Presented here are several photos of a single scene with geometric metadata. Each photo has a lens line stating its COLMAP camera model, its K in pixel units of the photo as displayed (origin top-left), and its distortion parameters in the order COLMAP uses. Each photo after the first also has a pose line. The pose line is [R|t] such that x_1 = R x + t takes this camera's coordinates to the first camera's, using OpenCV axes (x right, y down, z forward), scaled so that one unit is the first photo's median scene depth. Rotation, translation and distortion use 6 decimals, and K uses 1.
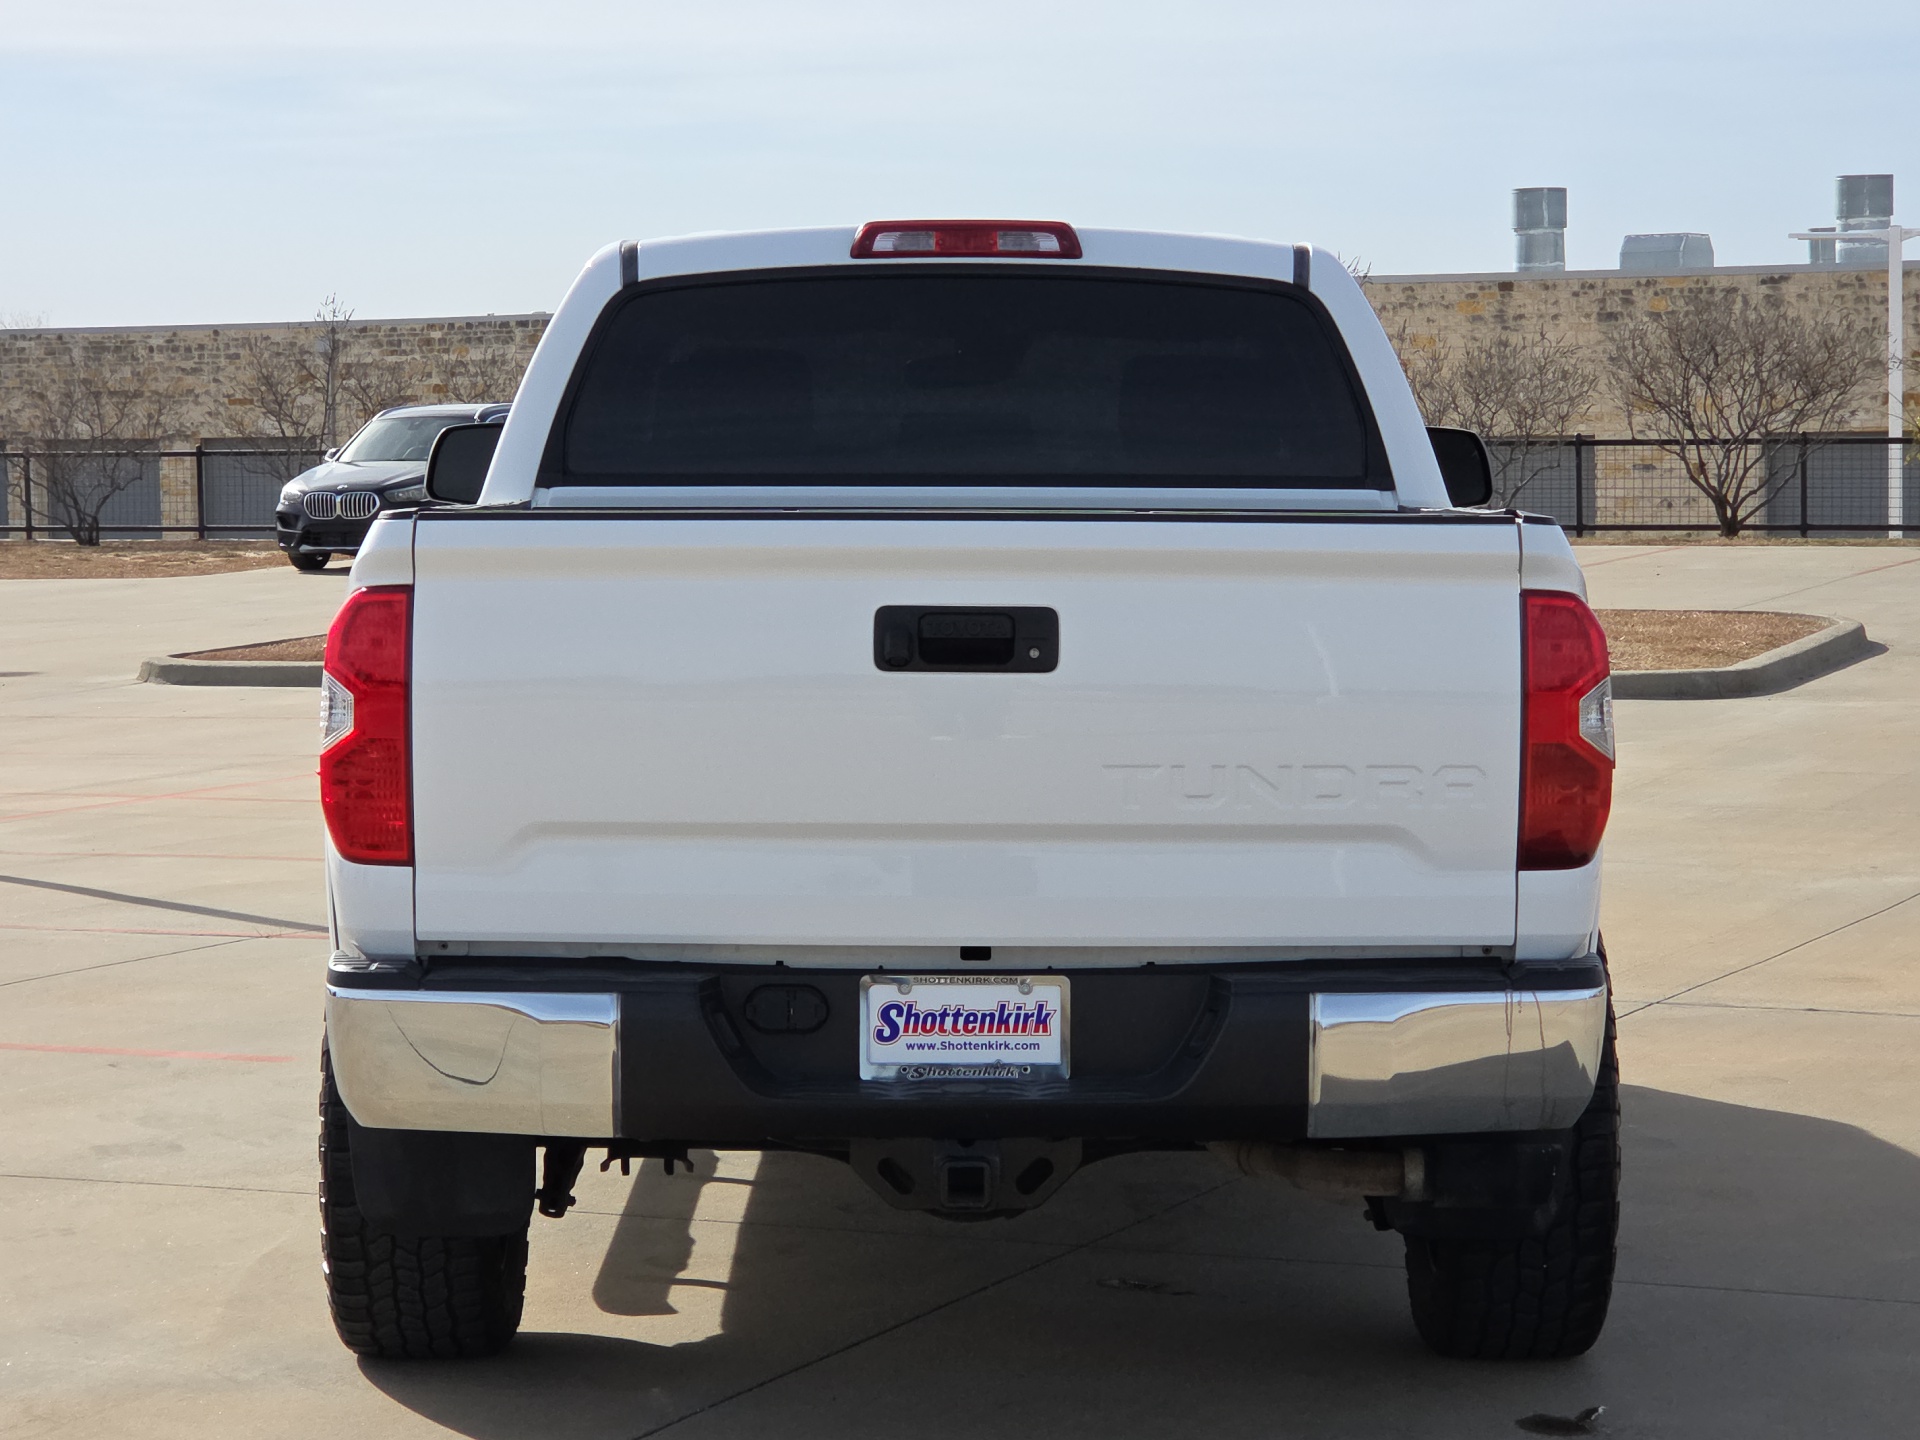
lens RADIAL K [[3926.0, 0, 960.0], [0, 3926.0, 720.0], [0, 0, 1]] dist [-0.835260, 9.668319]
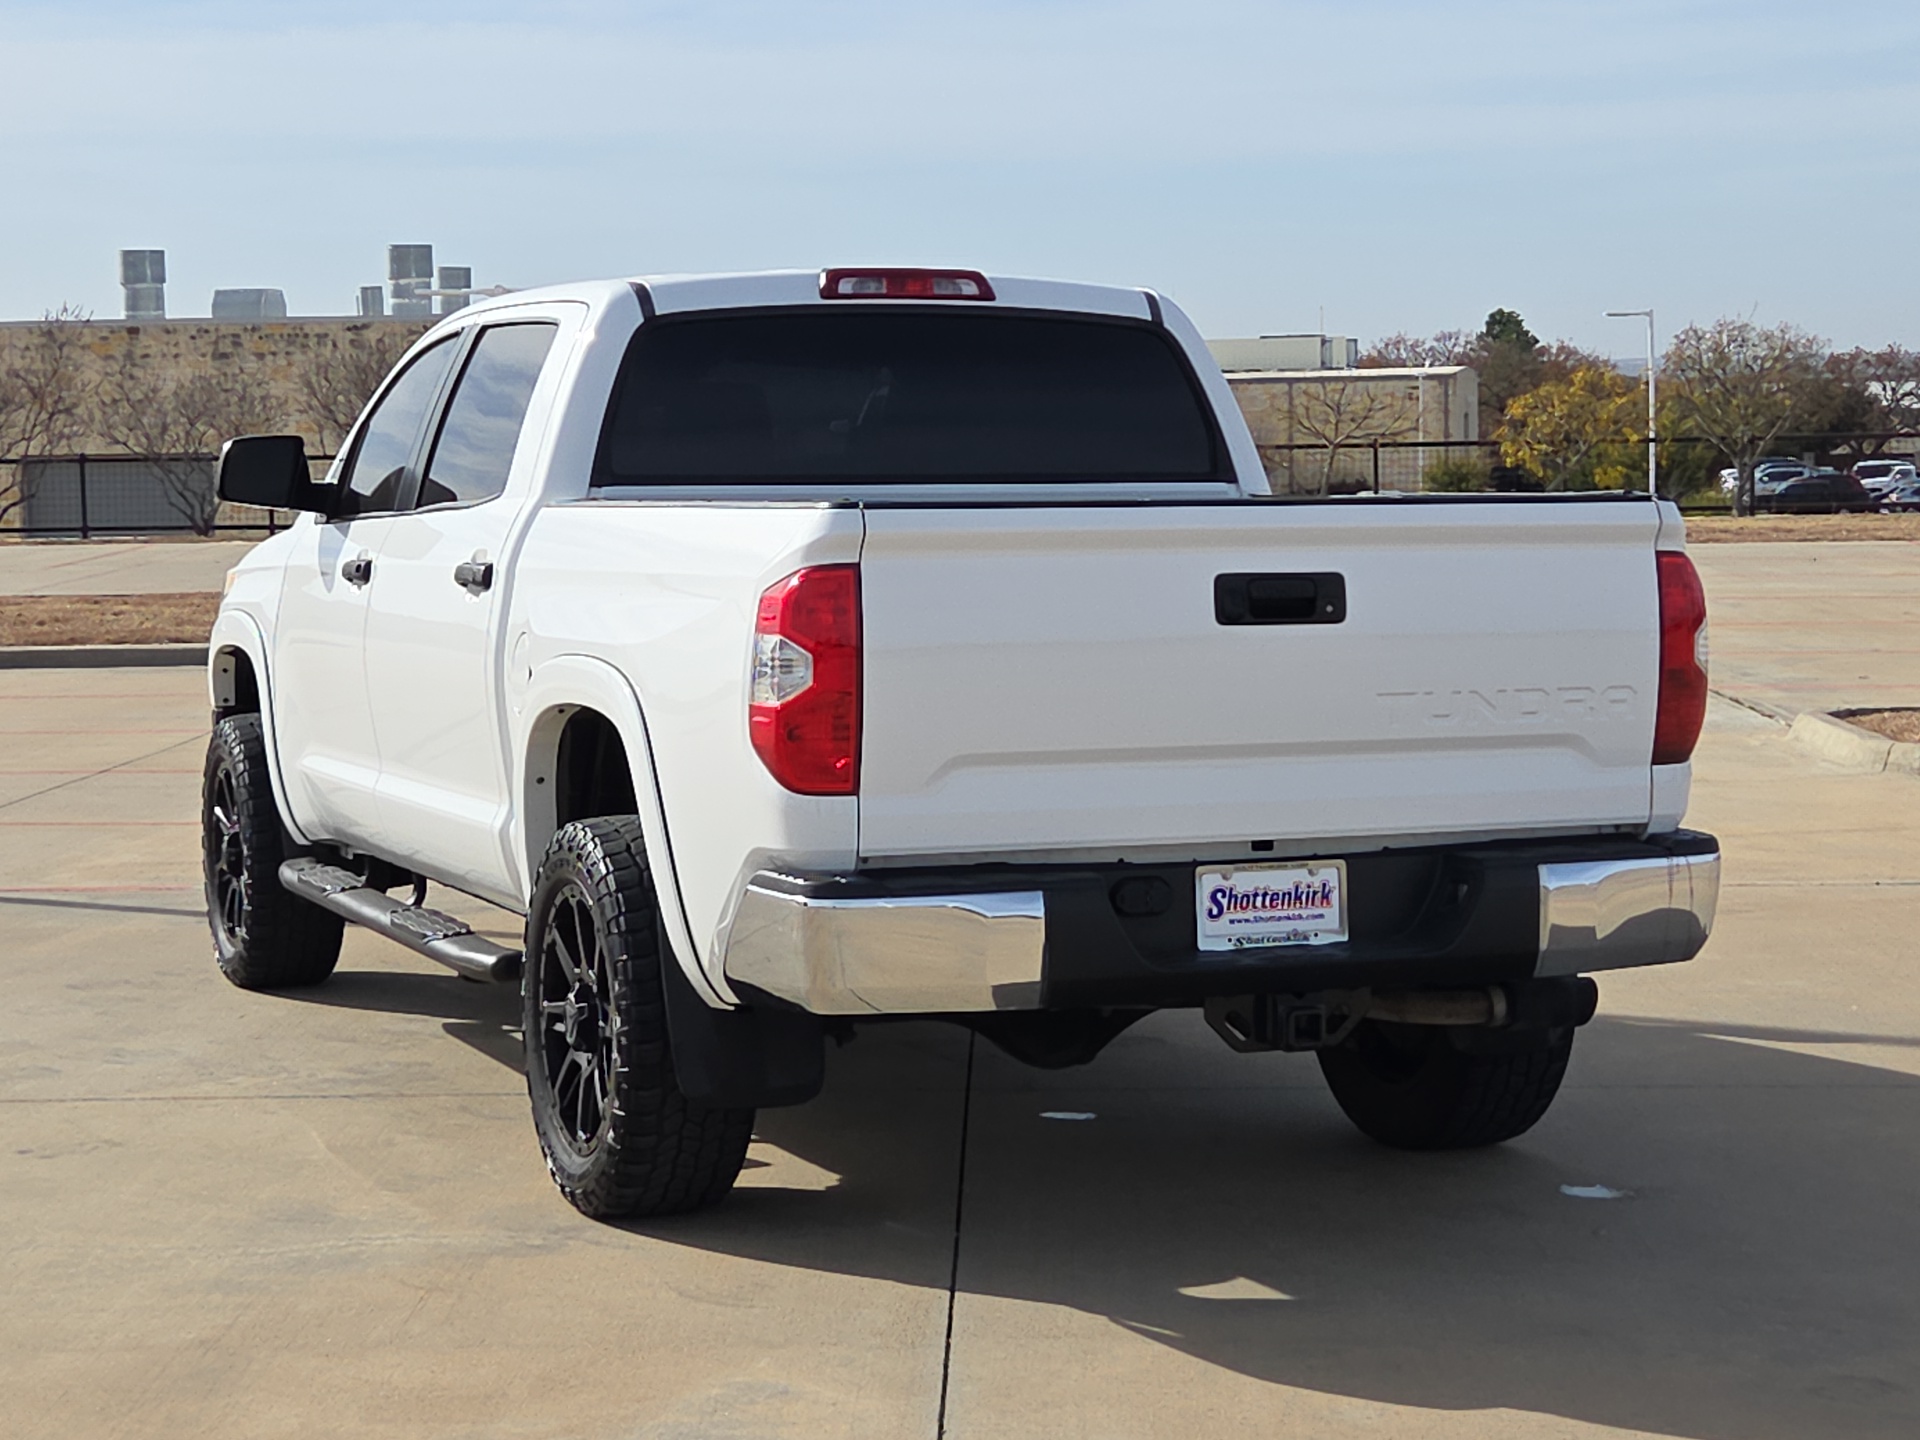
lens RADIAL K [[3086.1, 0, 960.0], [0, 3086.1, 720.0], [0, 0, 1]] dist [-0.015496, -0.074439]
pose [[0.953958, -0.033240, 0.298094, -0.392282], [0.029432, 0.999418, 0.017256, -0.001504], [-0.298494, -0.007688, 0.954381, 0.072440]]
